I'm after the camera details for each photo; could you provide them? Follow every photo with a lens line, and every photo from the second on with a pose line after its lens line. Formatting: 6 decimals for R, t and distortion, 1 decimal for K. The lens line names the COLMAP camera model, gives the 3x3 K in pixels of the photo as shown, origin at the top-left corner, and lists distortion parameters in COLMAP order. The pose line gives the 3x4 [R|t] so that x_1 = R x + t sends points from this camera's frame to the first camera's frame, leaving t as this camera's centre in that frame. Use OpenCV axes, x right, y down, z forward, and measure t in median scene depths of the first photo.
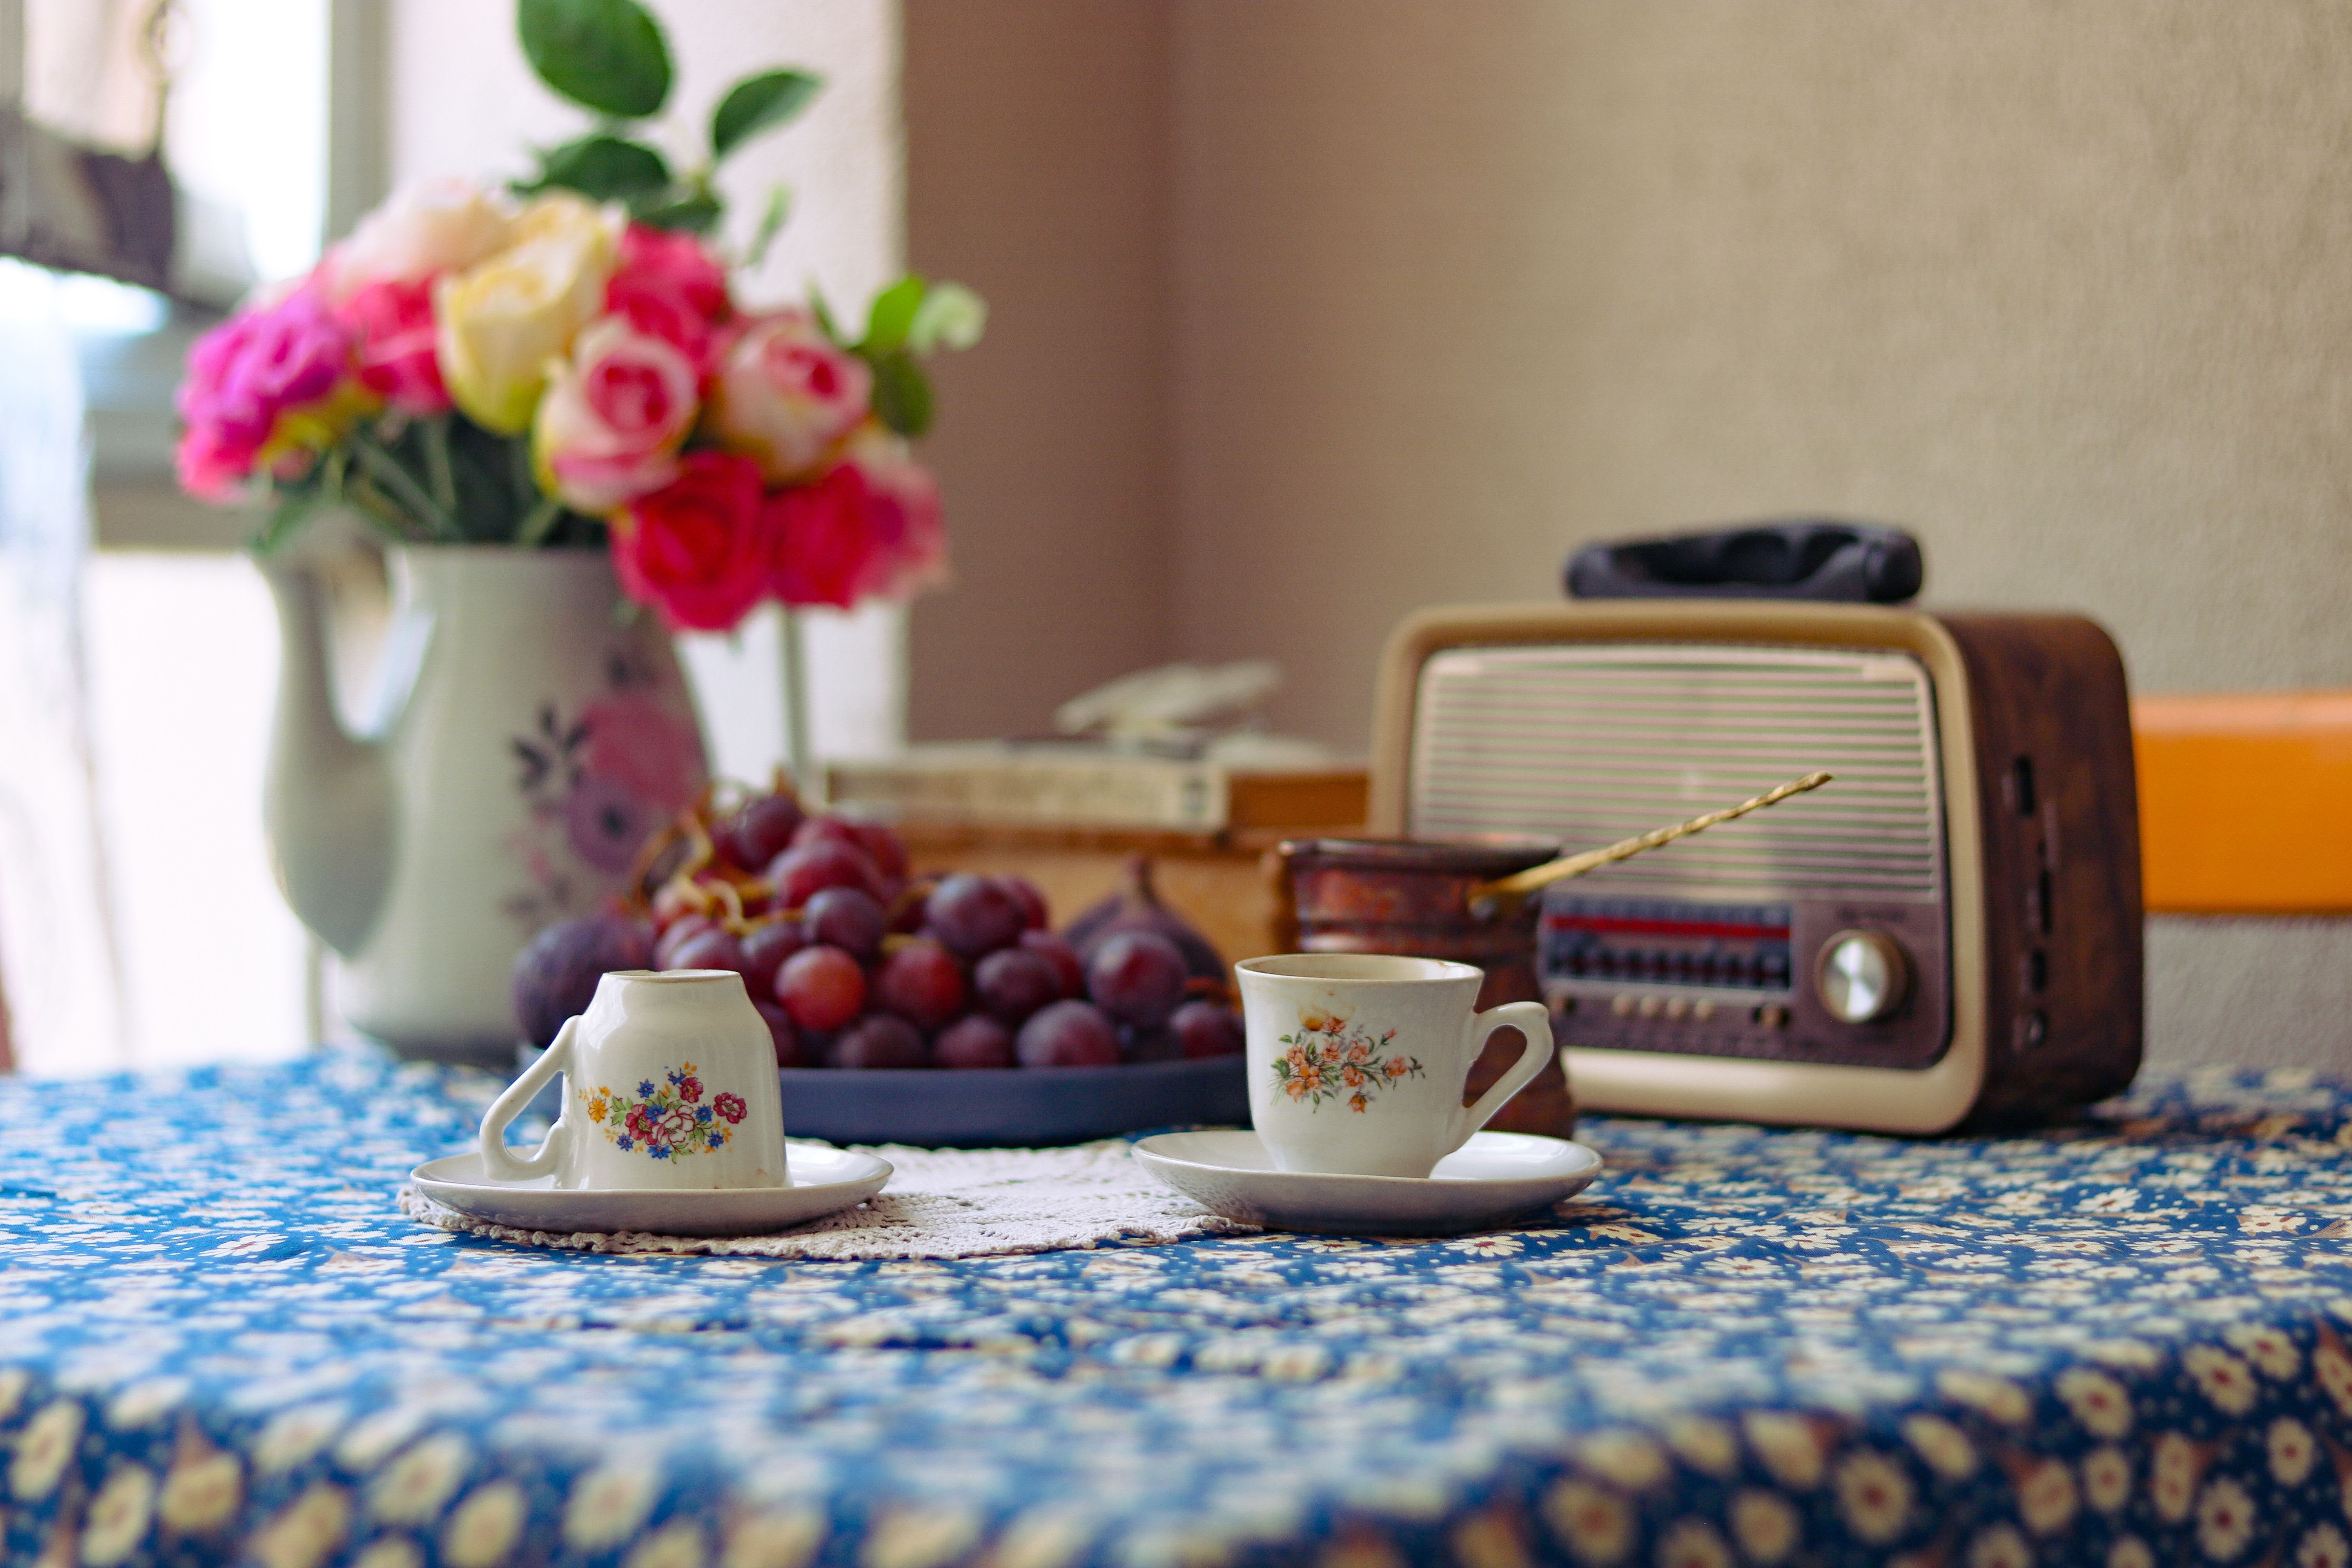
lens RADIAL K [[5813.2, 0, 1176.0], [0, 5813.2, 784.0], [0, 0, 1]] dist [-0.176801, 0.600333]
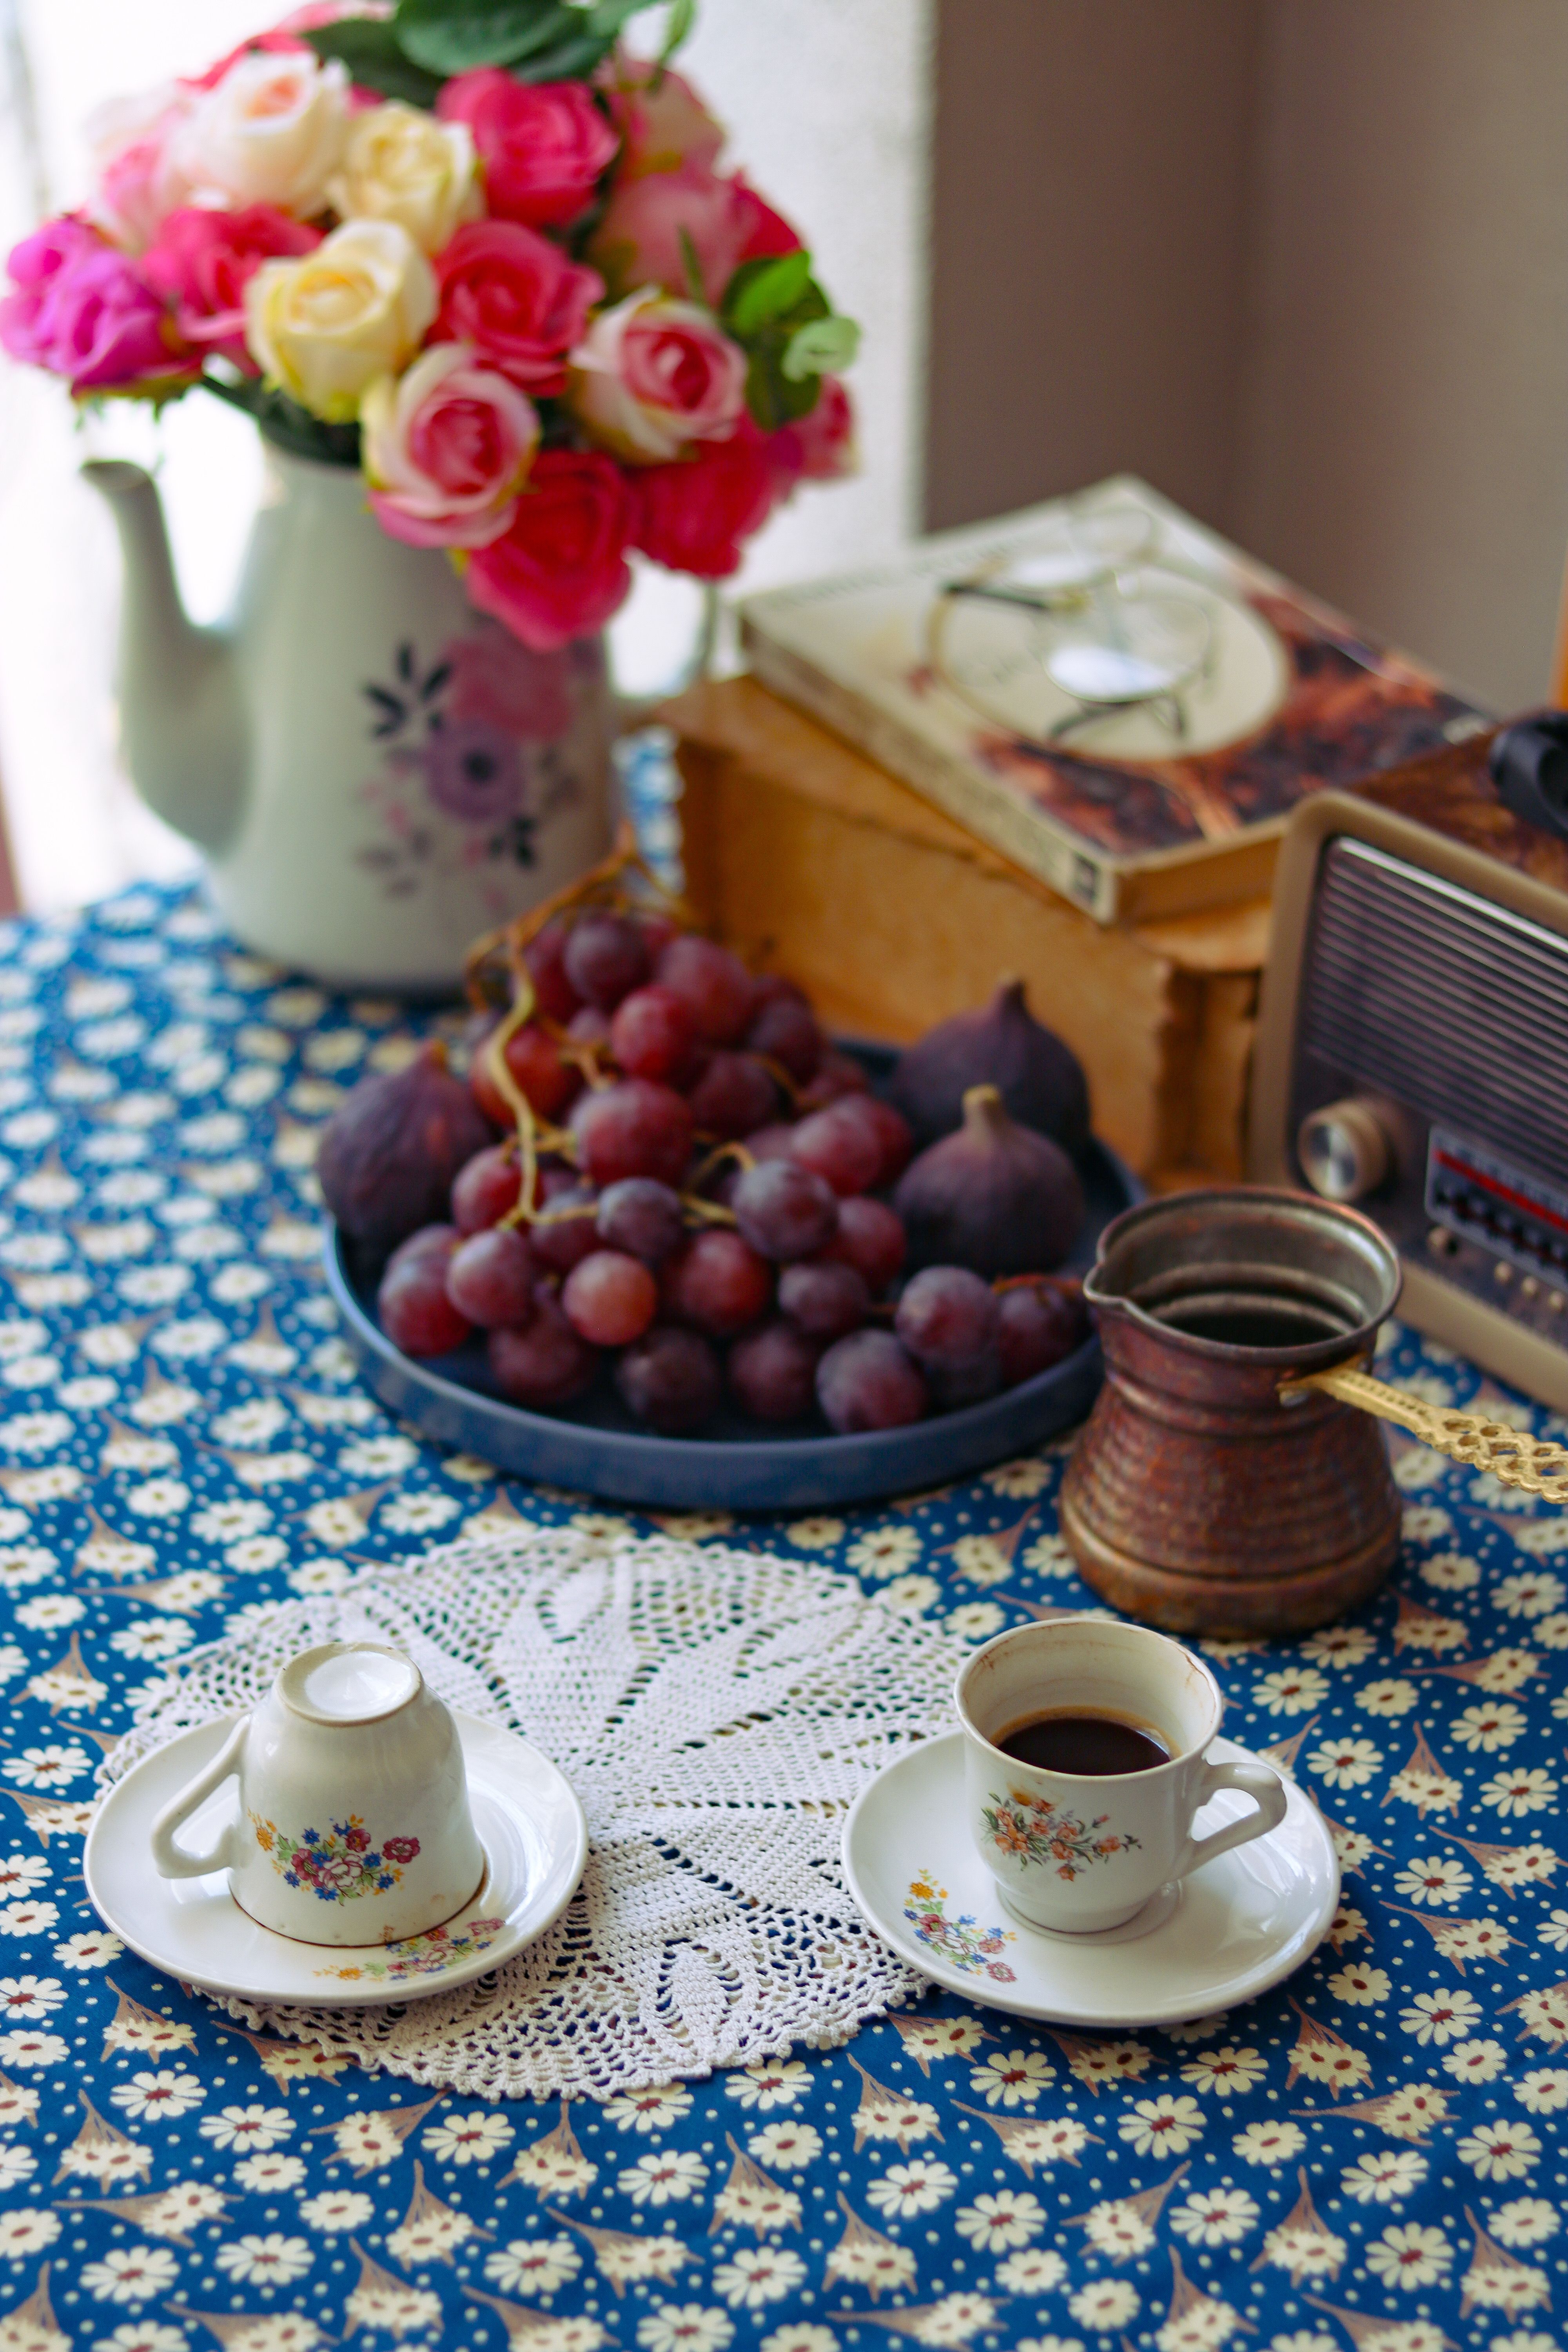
lens RADIAL K [[5813.2, 0, 784.0], [0, 5813.2, 1176.0], [0, 0, 1]] dist [-0.176801, 0.600333]
pose [[0.987759, 0.082236, -0.132549, 0.101107], [-0.007728, 0.874498, 0.484967, -0.497162], [0.155796, -0.478006, 0.864429, 0.237899]]
